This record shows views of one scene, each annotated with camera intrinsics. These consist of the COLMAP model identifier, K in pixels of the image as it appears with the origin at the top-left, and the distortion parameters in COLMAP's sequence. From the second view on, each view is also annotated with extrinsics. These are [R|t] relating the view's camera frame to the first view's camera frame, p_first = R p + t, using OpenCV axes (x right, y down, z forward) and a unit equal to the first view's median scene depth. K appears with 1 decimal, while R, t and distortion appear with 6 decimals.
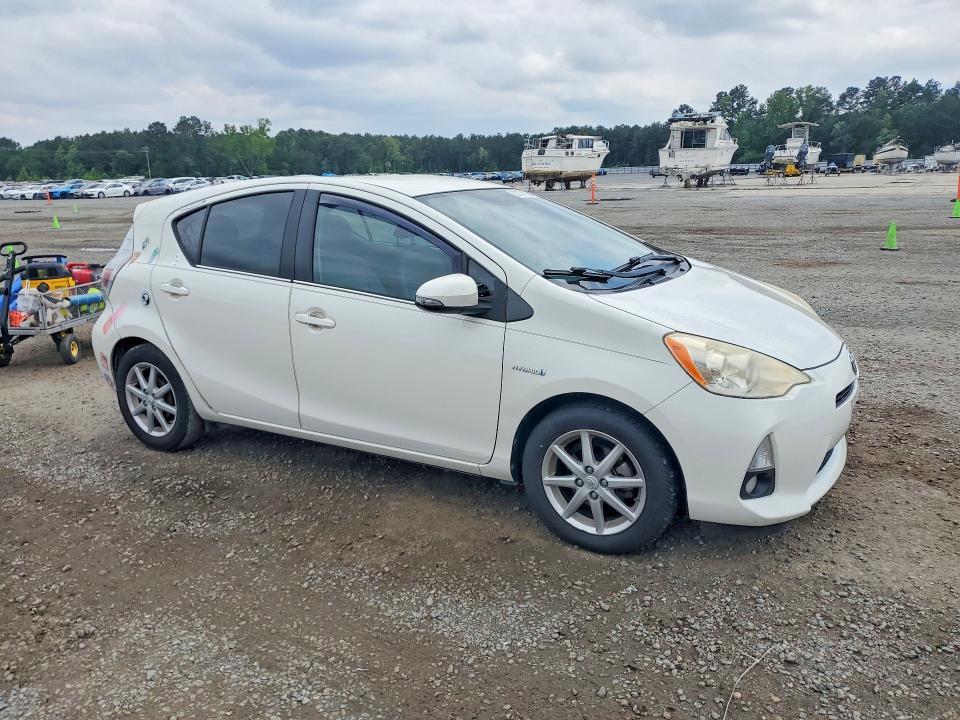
lens RADIAL K [[776.1, 0, 462.1], [0, 776.1, 359.2], [0, 0, 1]] dist [0.059458, -0.066950]
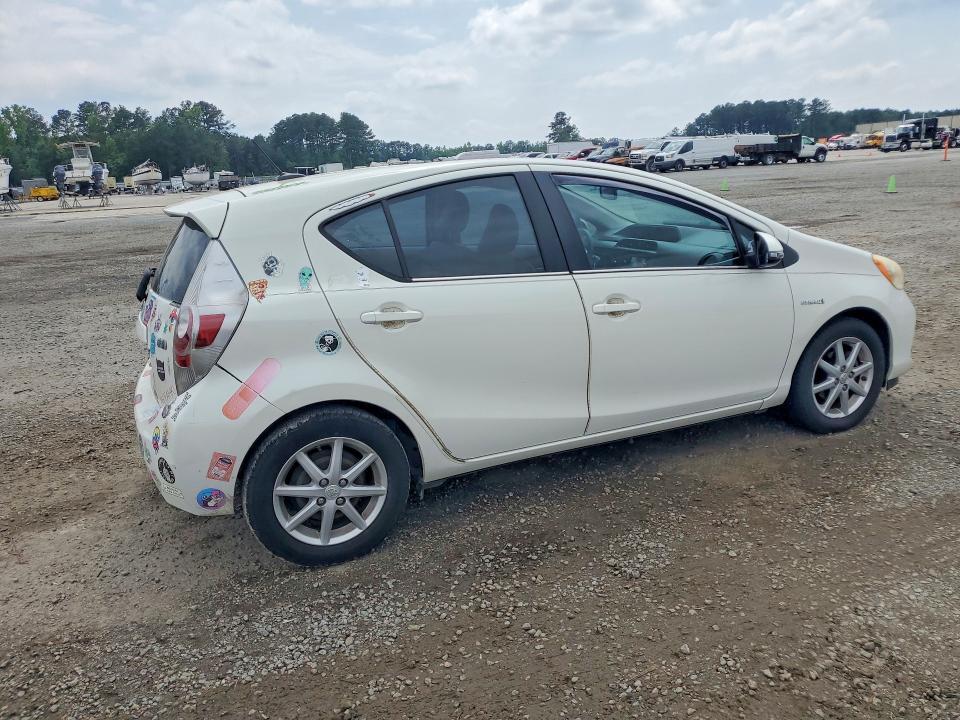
lens RADIAL K [[765.0, 0, 482.1], [0, 765.0, 394.2], [0, 0, 1]] dist [0.054864, -0.069127]
pose [[0.533276, -0.238414, 0.811650, -0.153140], [0.228004, 0.964465, 0.133497, -0.015899], [-0.814635, 0.113869, 0.568685, 0.089056]]
